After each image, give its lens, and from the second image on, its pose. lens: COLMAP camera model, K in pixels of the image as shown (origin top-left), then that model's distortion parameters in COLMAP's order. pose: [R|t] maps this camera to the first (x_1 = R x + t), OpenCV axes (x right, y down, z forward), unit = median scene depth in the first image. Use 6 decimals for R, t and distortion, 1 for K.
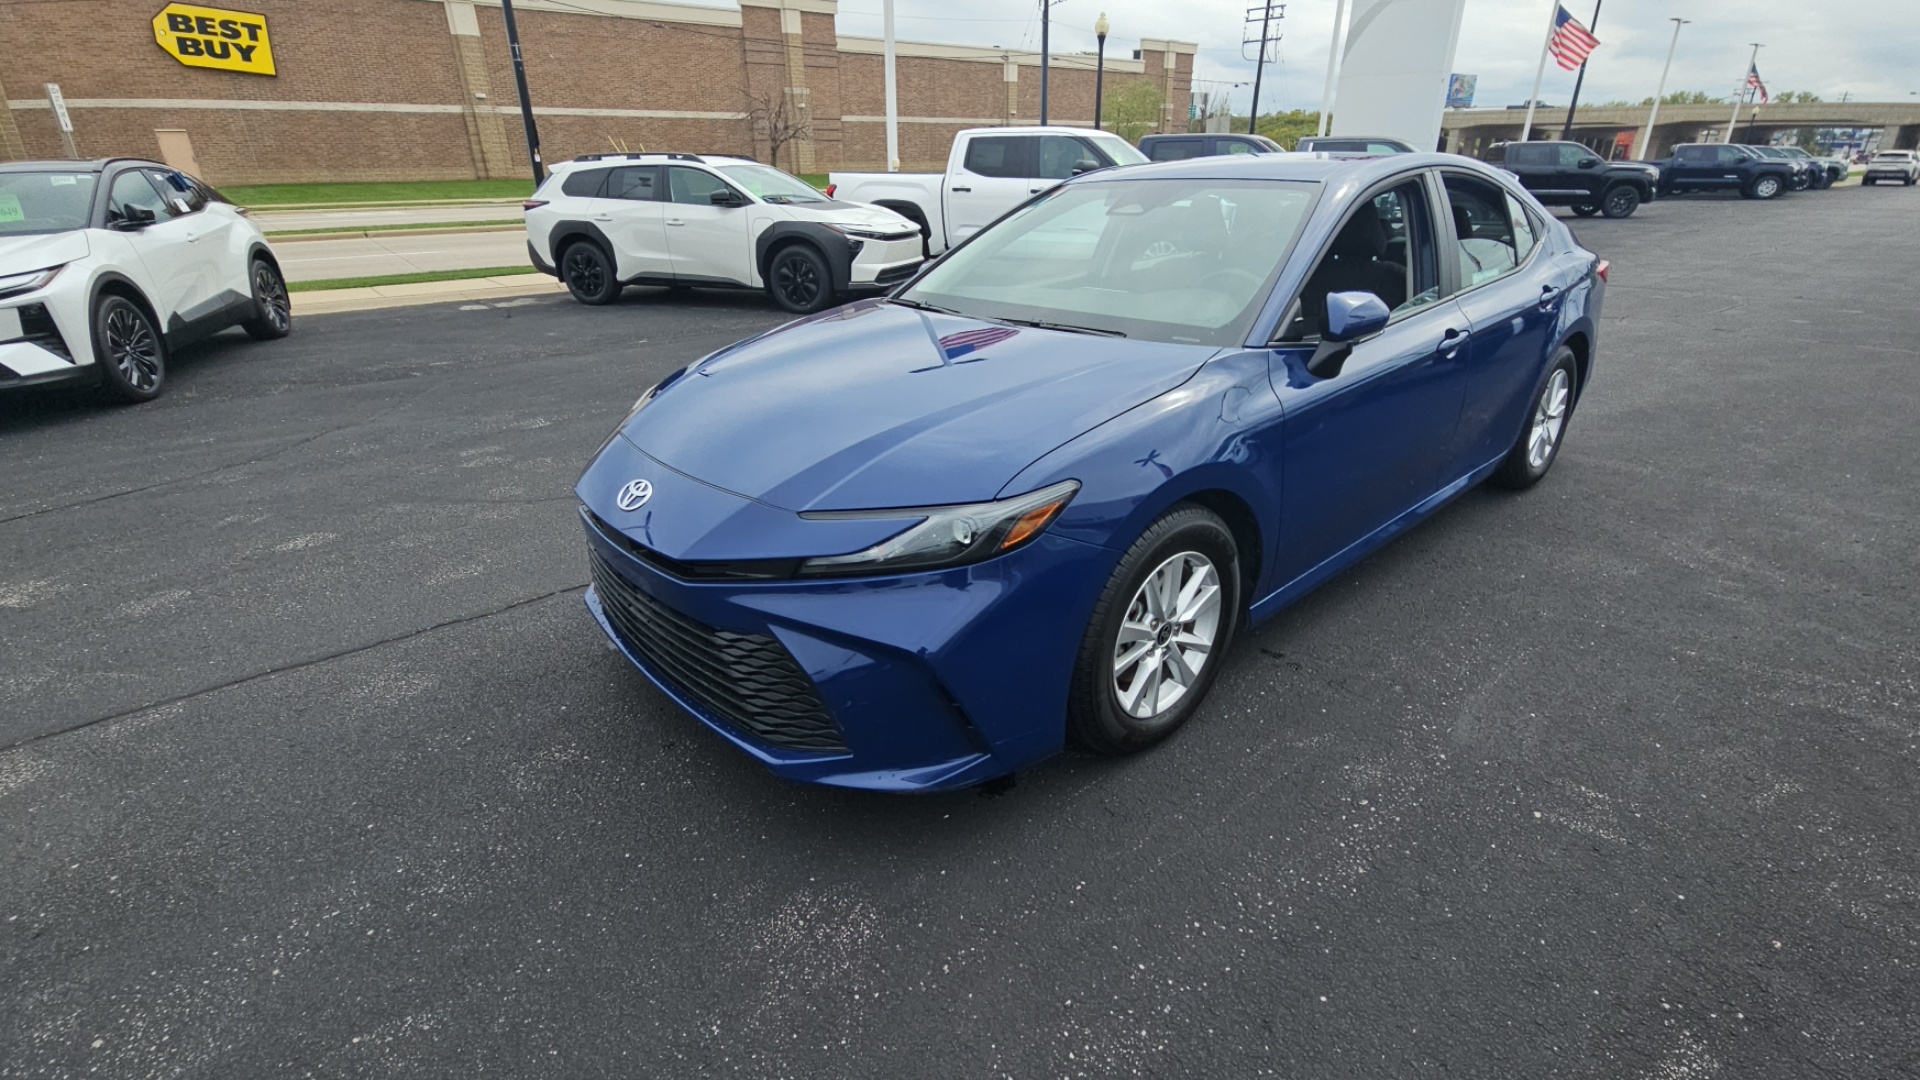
lens RADIAL K [[861.3, 0, 985.6], [0, 861.3, 529.3], [0, 0, 1]] dist [0.009624, -0.006169]
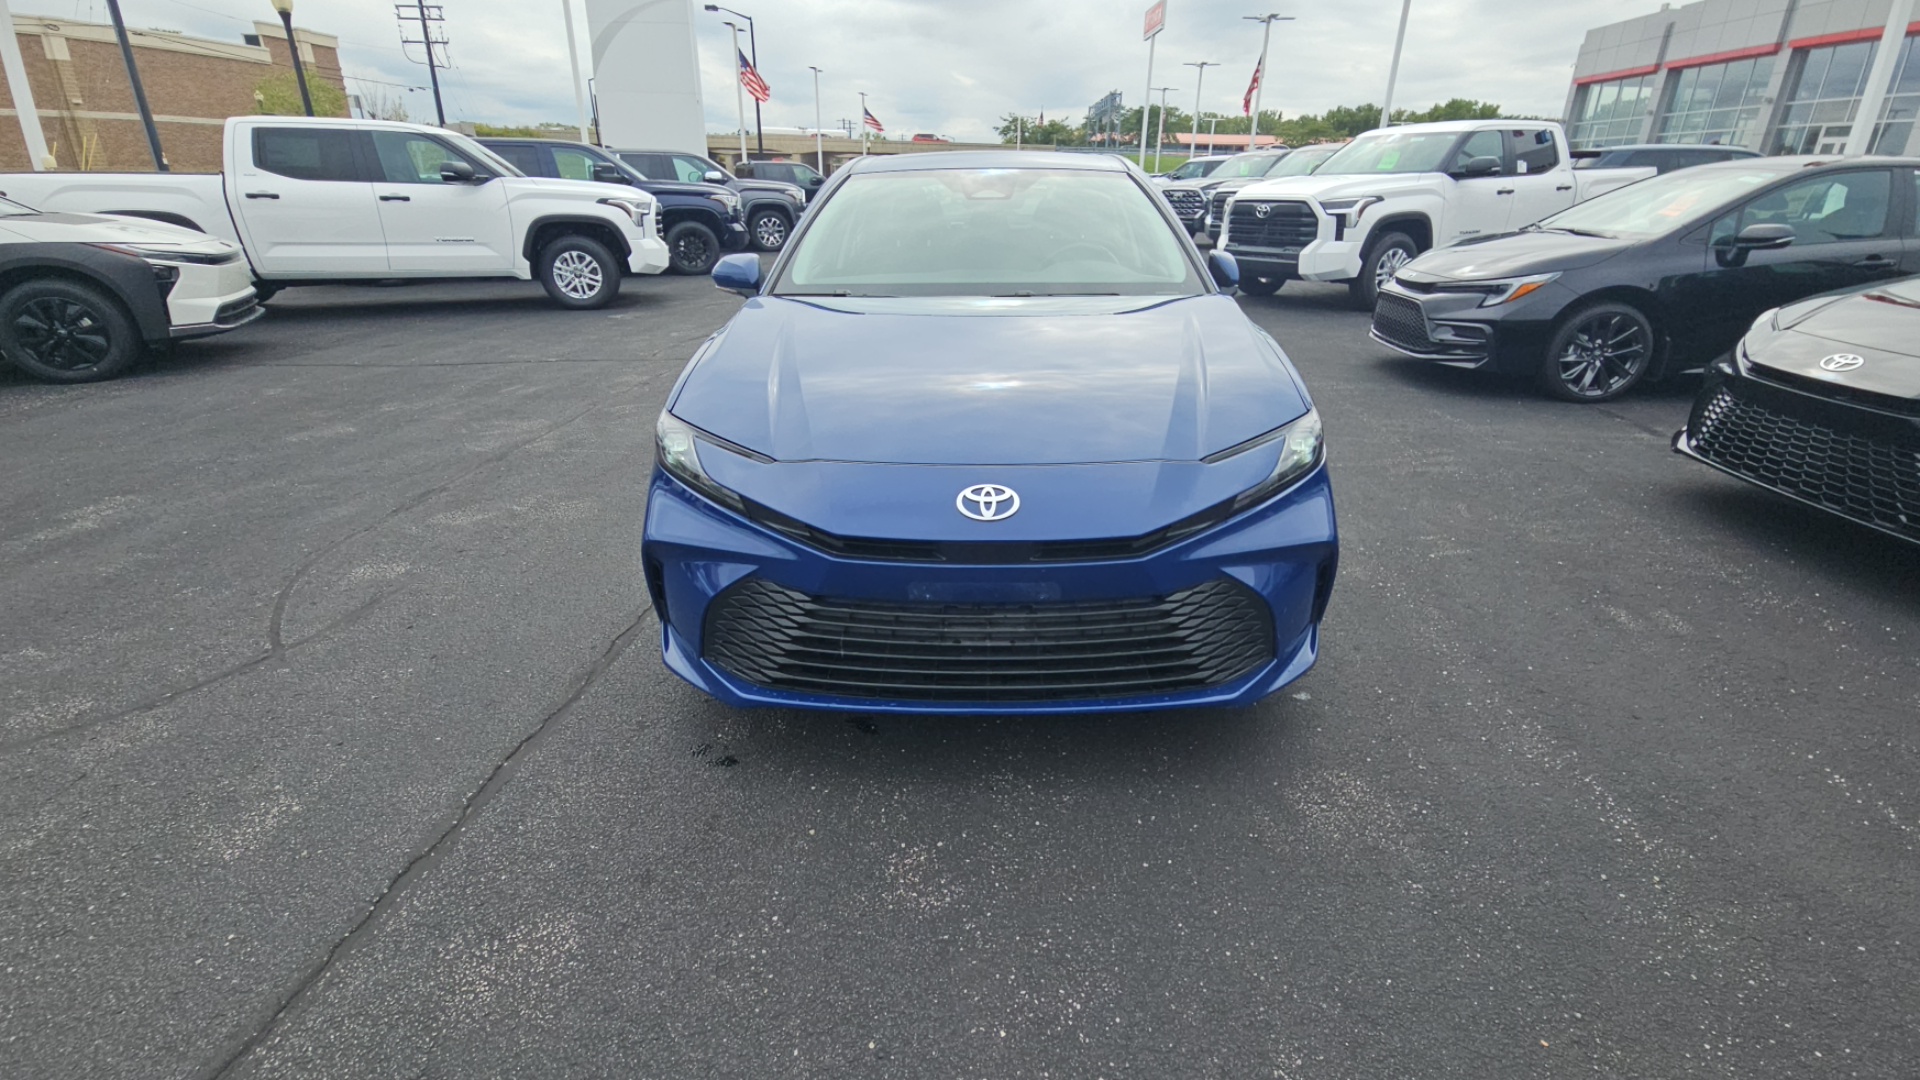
lens RADIAL K [[861.3, 0, 973.8], [0, 861.3, 524.7], [0, 0, 1]] dist [0.009624, -0.006169]
pose [[0.686645, -0.256141, 0.680375, -0.223373], [0.270703, 0.958659, 0.087709, -0.021696], [-0.674713, 0.123955, 0.727597, 0.083601]]
